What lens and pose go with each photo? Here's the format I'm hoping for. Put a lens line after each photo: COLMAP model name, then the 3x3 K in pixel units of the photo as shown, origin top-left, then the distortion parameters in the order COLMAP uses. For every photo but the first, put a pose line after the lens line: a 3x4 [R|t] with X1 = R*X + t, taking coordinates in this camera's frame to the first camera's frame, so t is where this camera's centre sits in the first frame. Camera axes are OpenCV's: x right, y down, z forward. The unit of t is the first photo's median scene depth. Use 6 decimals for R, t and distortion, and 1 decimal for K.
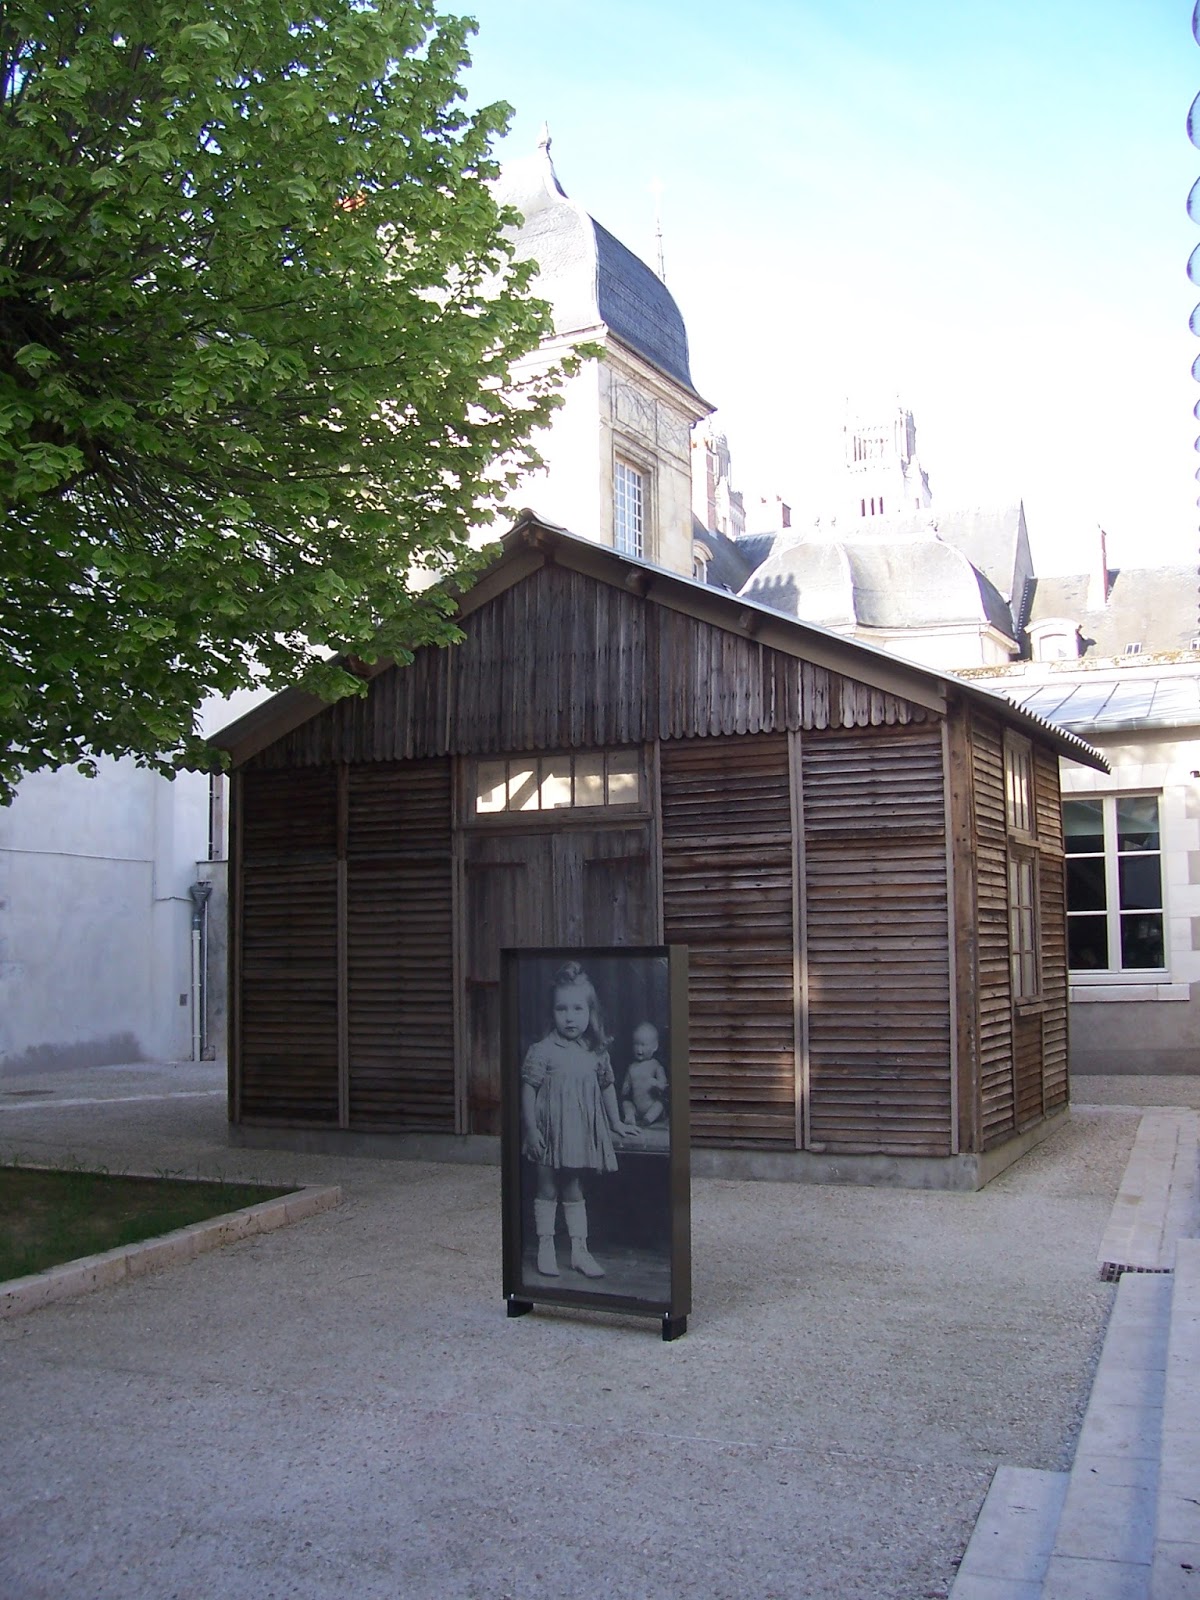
lens RADIAL K [[1662.1, 0, 600.0], [0, 1662.1, 800.0], [0, 0, 1]] dist [-0.155497, 0.004002]
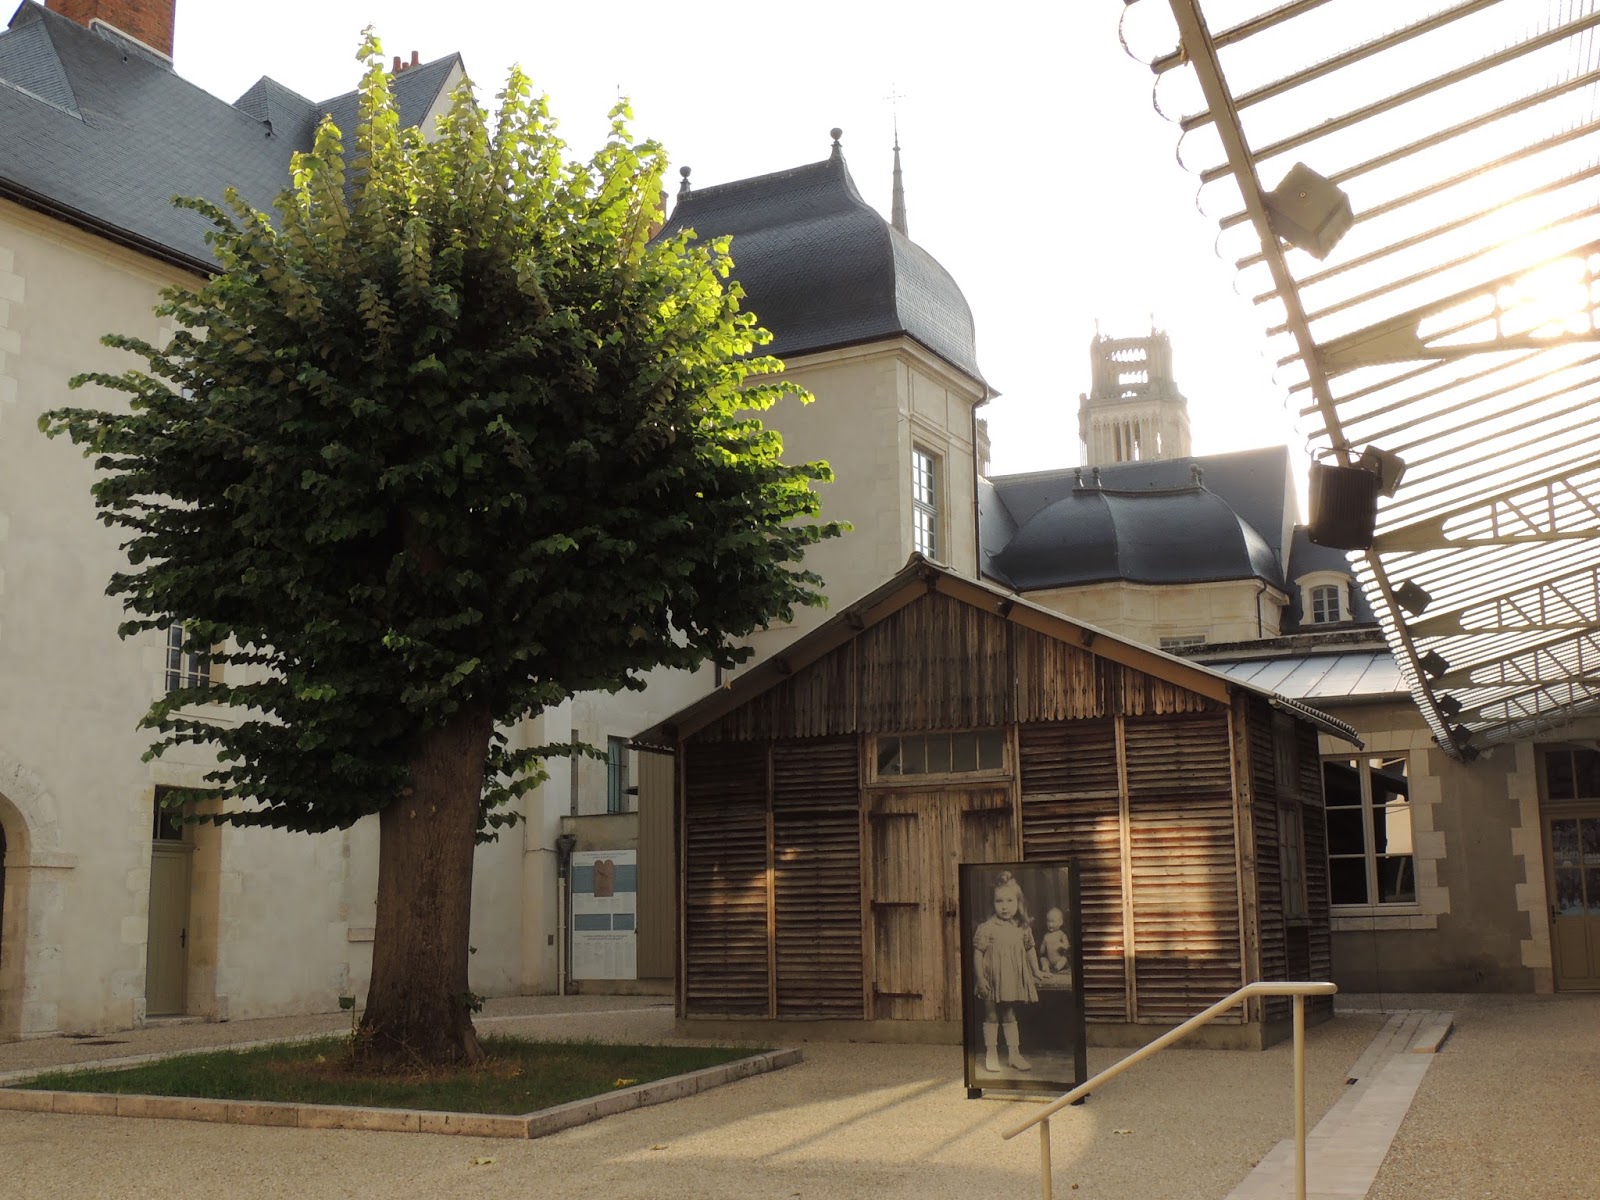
lens RADIAL K [[1818.7, 0, 800.0], [0, 1818.7, 600.0], [0, 0, 1]] dist [-0.055709, 0.016807]
pose [[0.999863, -0.005221, -0.015712, -0.120697], [0.003882, 0.996450, -0.084094, -0.011661], [0.016096, 0.084022, 0.996334, -0.504513]]
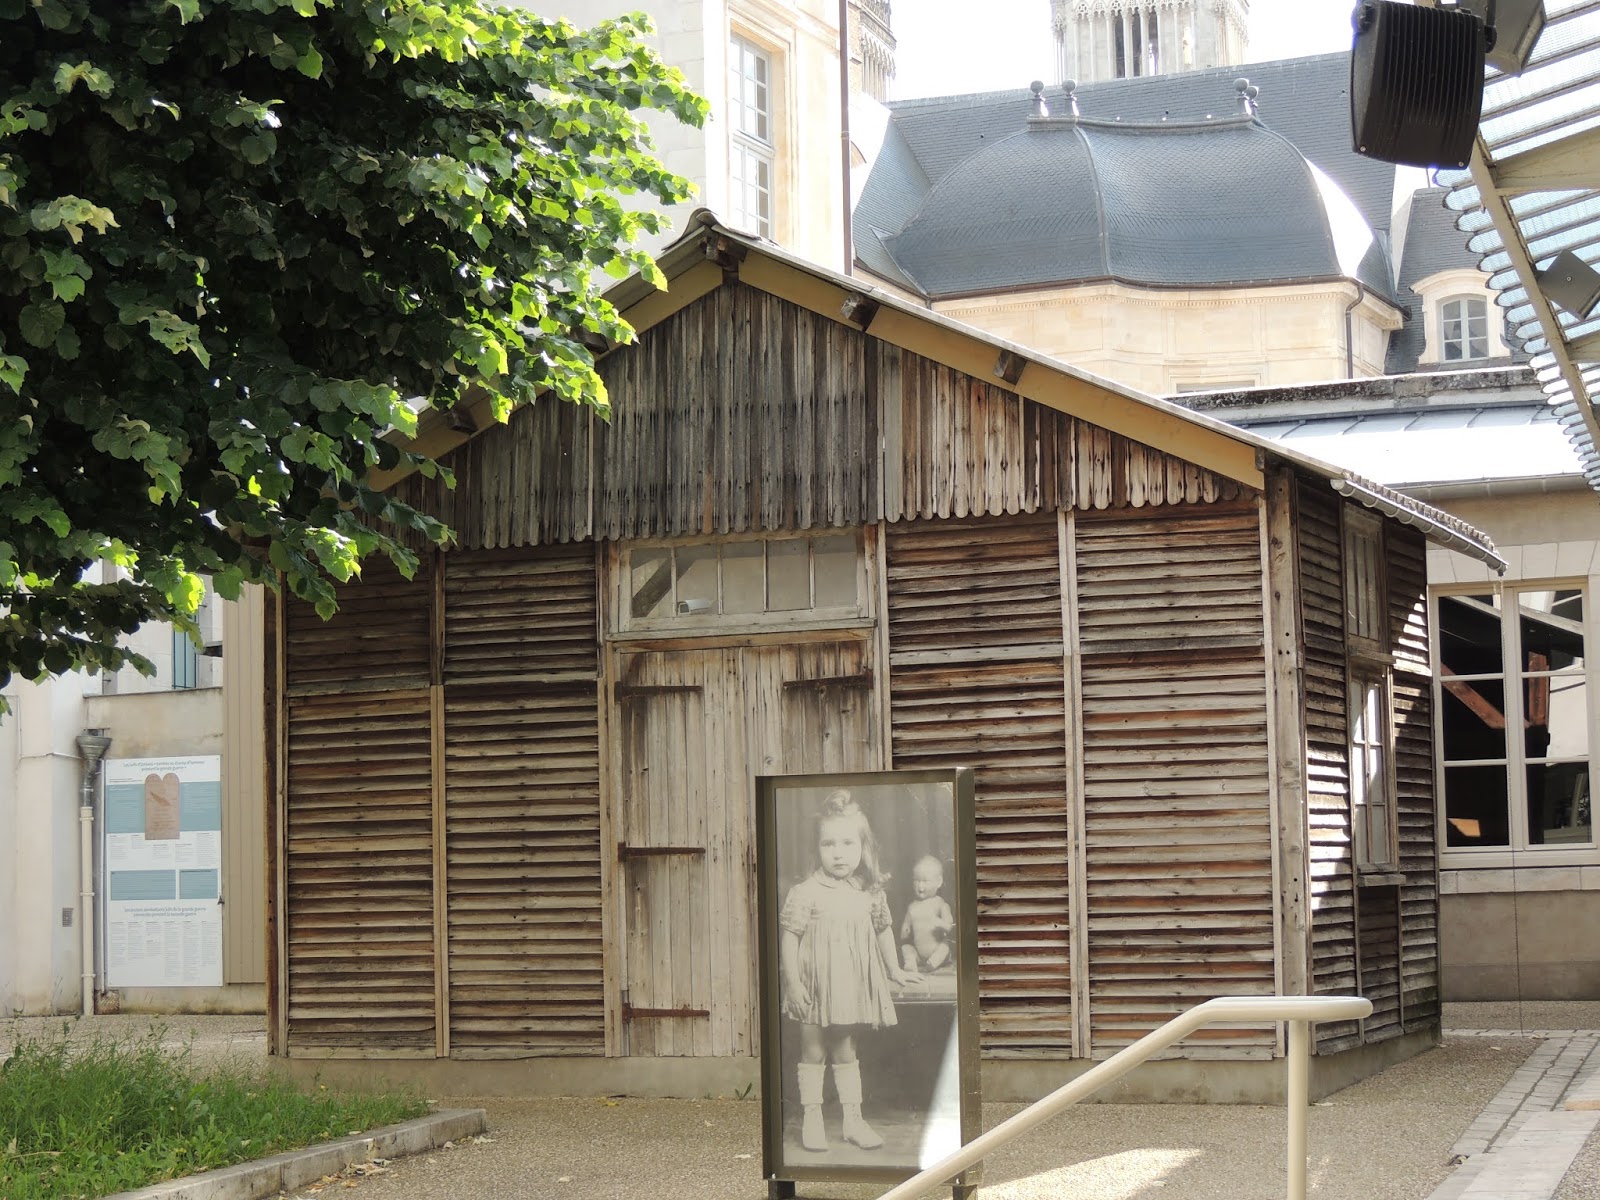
lens RADIAL K [[3194.1, 0, 803.5], [0, 3194.1, 594.6], [0, 0, 1]] dist [-0.093499, -0.040508]
pose [[0.998195, -0.003669, 0.059938, -0.088575], [0.003550, 0.999992, 0.002091, -0.006379], [-0.059945, -0.001875, 0.998200, -0.443982]]
